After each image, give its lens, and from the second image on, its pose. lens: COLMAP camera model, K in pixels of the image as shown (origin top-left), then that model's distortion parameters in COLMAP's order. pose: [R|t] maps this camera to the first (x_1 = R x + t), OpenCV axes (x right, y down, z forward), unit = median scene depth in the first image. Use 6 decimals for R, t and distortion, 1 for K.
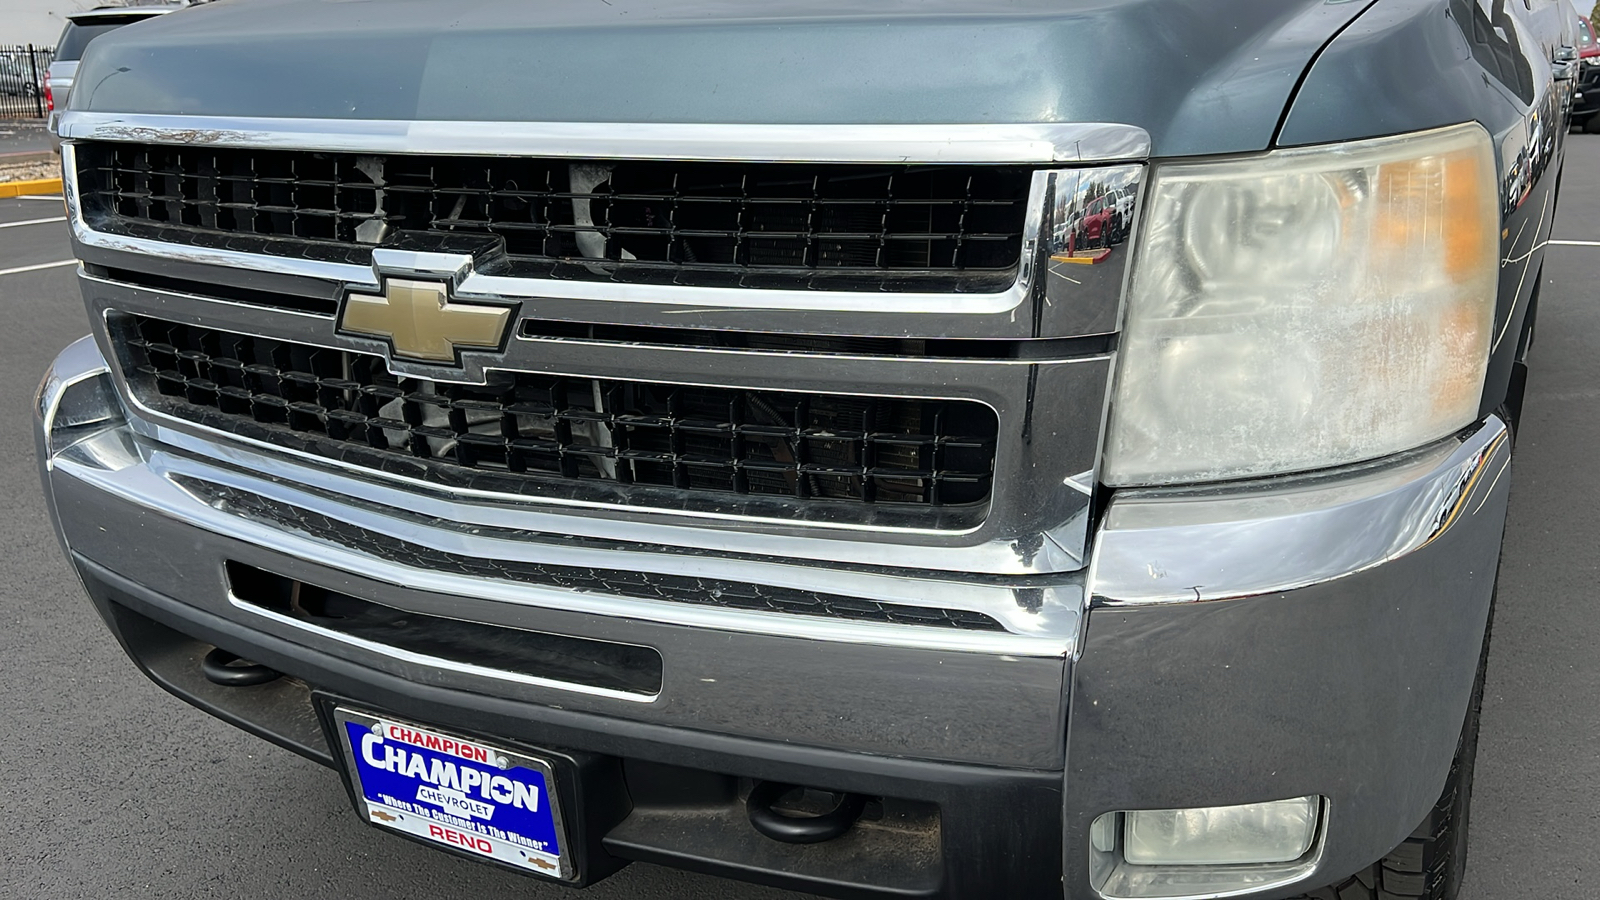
lens RADIAL K [[1303.8, 0, 819.5], [0, 1303.8, 455.8], [0, 0, 1]] dist [0.073890, -0.003671]
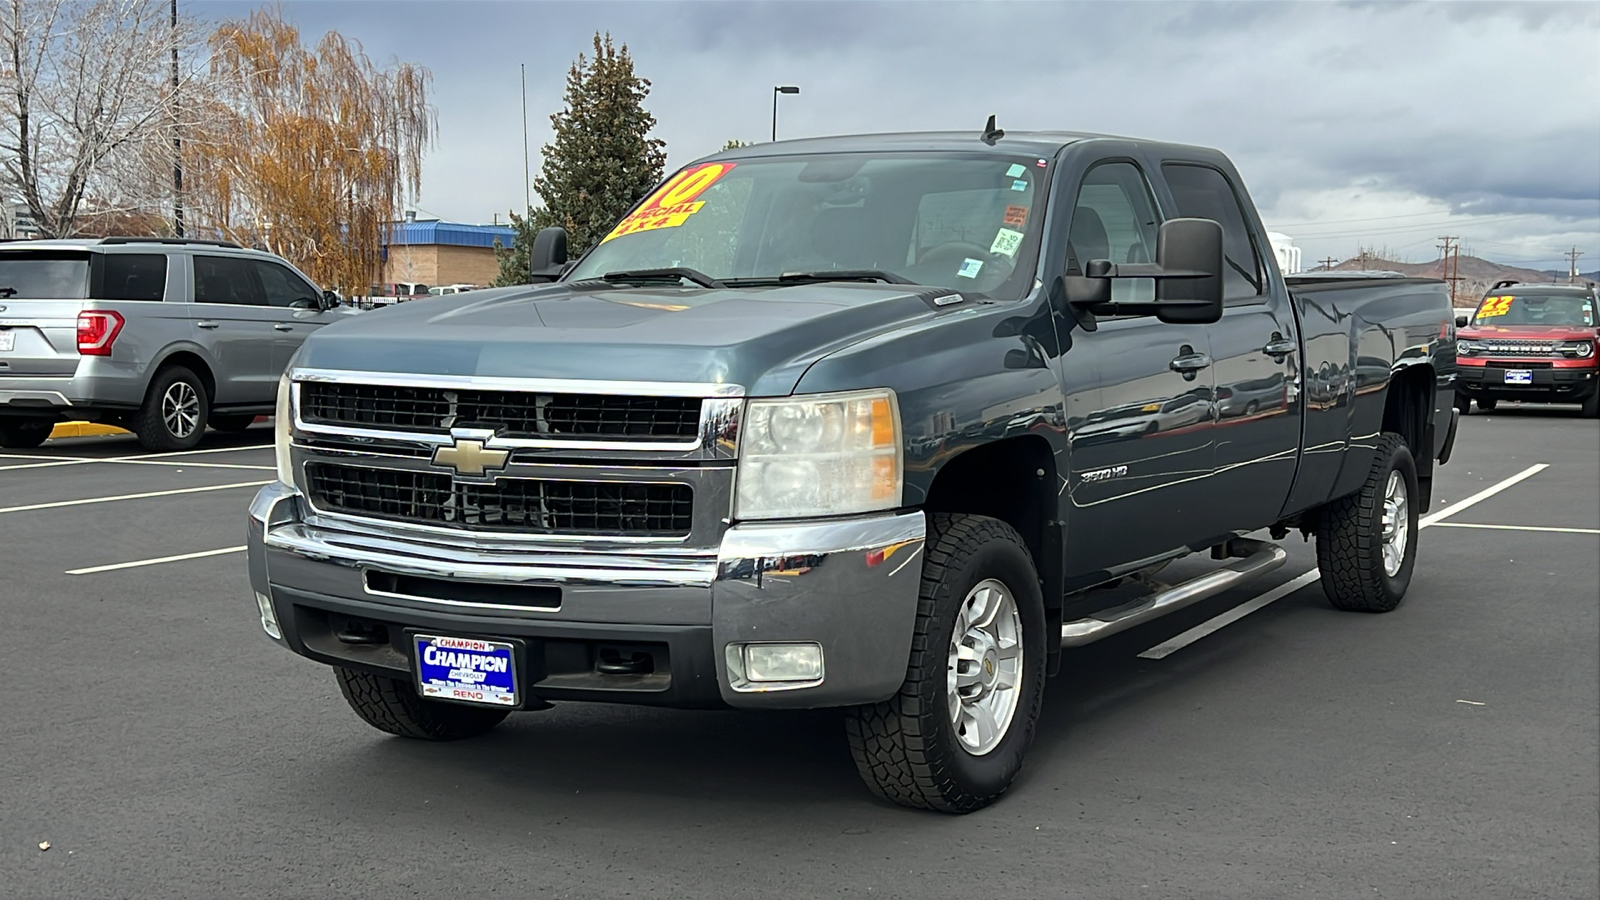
lens RADIAL K [[2048.9, 0, 800.0], [0, 2048.9, 450.0], [0, 0, 1]] dist [0.128411, -0.026386]
pose [[0.999151, 0.021186, -0.035321, 0.413240], [-0.027804, 0.979626, -0.198896, 0.589059], [0.030388, 0.199710, 0.979384, -2.552656]]
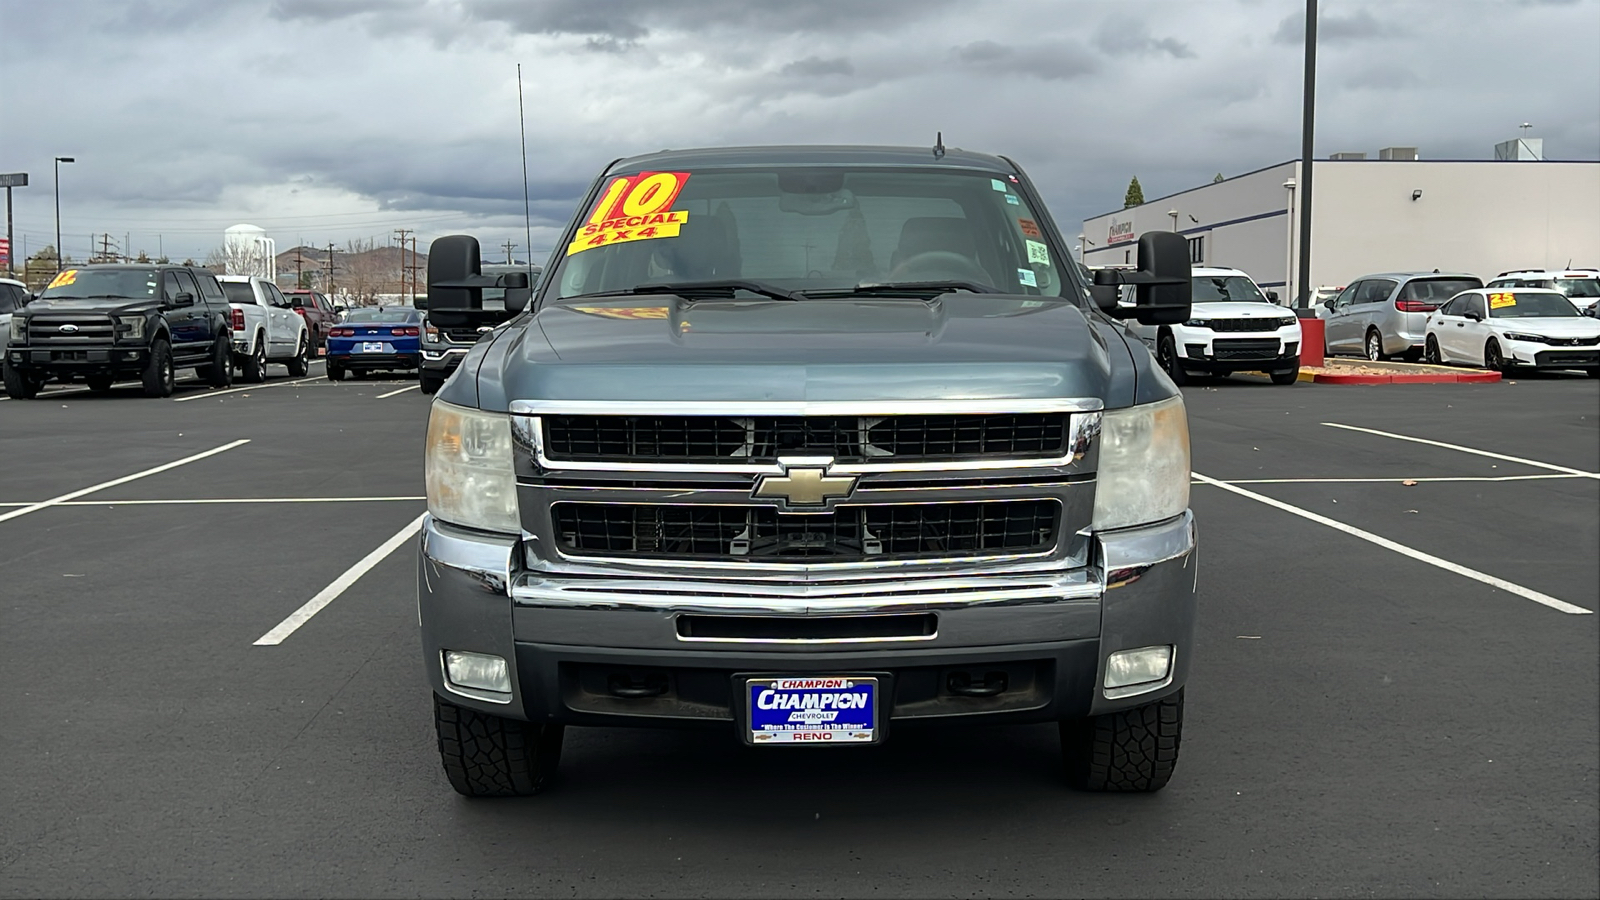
lens RADIAL K [[1956.8, 0, 800.0], [0, 1956.8, 450.0], [0, 0, 1]] dist [0.160893, -0.415125]
pose [[0.891025, -0.033271, 0.452733, -1.772155], [0.120997, 0.978638, -0.166213, 0.381108], [-0.437532, 0.202879, 0.876017, -1.896849]]
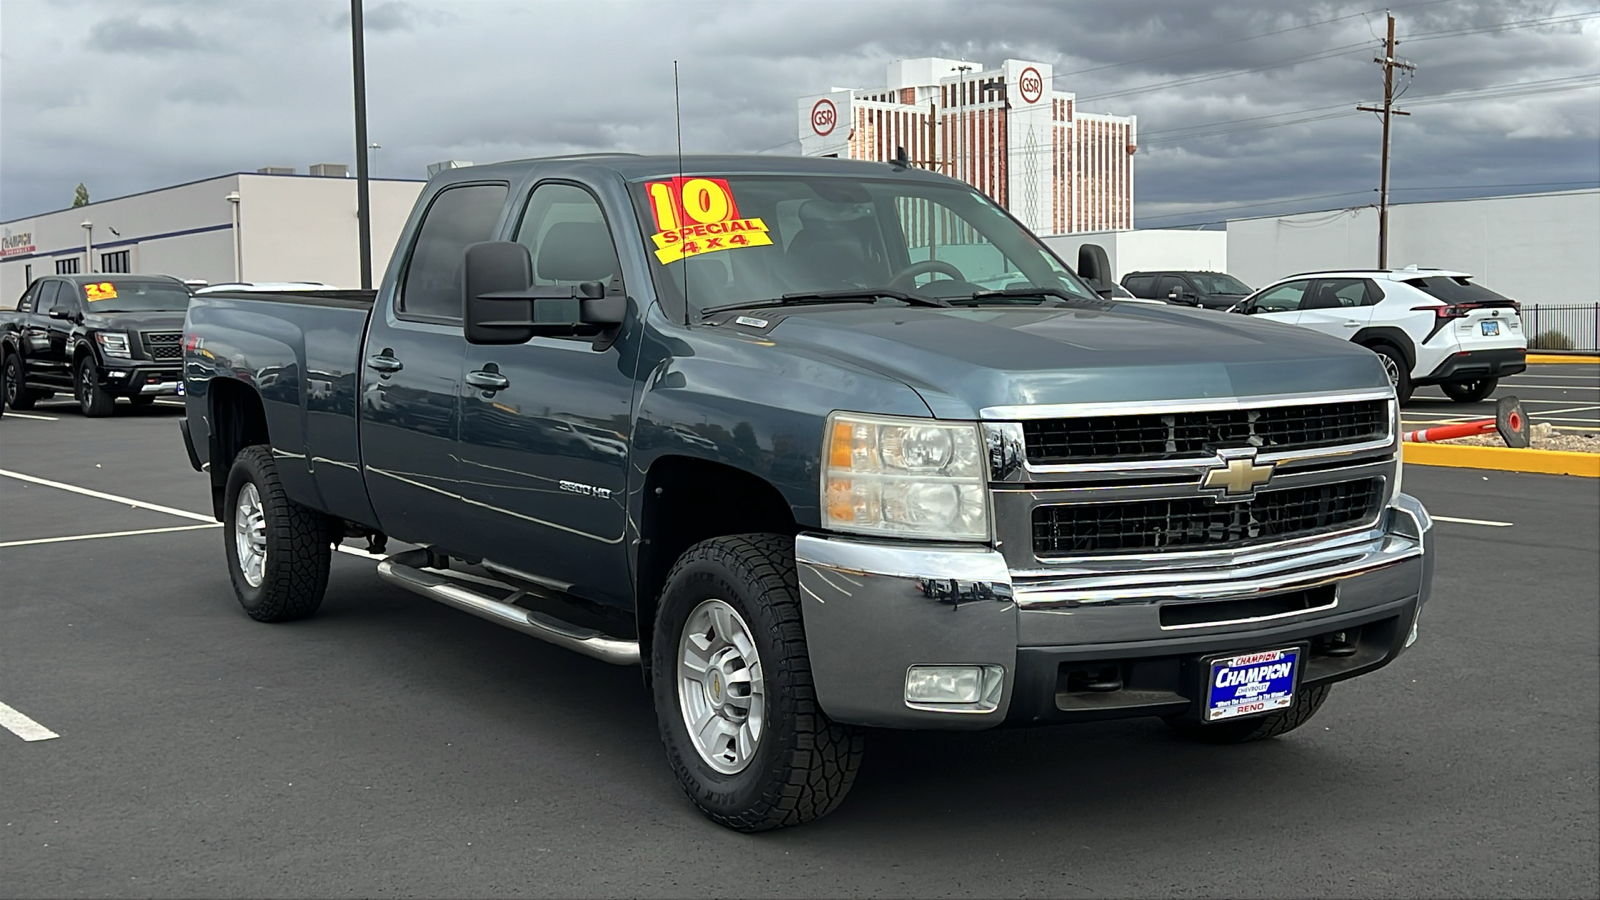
lens RADIAL K [[1956.8, 0, 800.0], [0, 1956.8, 450.0], [0, 0, 1]] dist [0.160893, -0.415125]
pose [[0.502702, -0.066902, 0.861867, -3.714124], [0.243597, 0.967561, -0.066977, -0.100098], [-0.829428, 0.243618, 0.502692, -0.165033]]
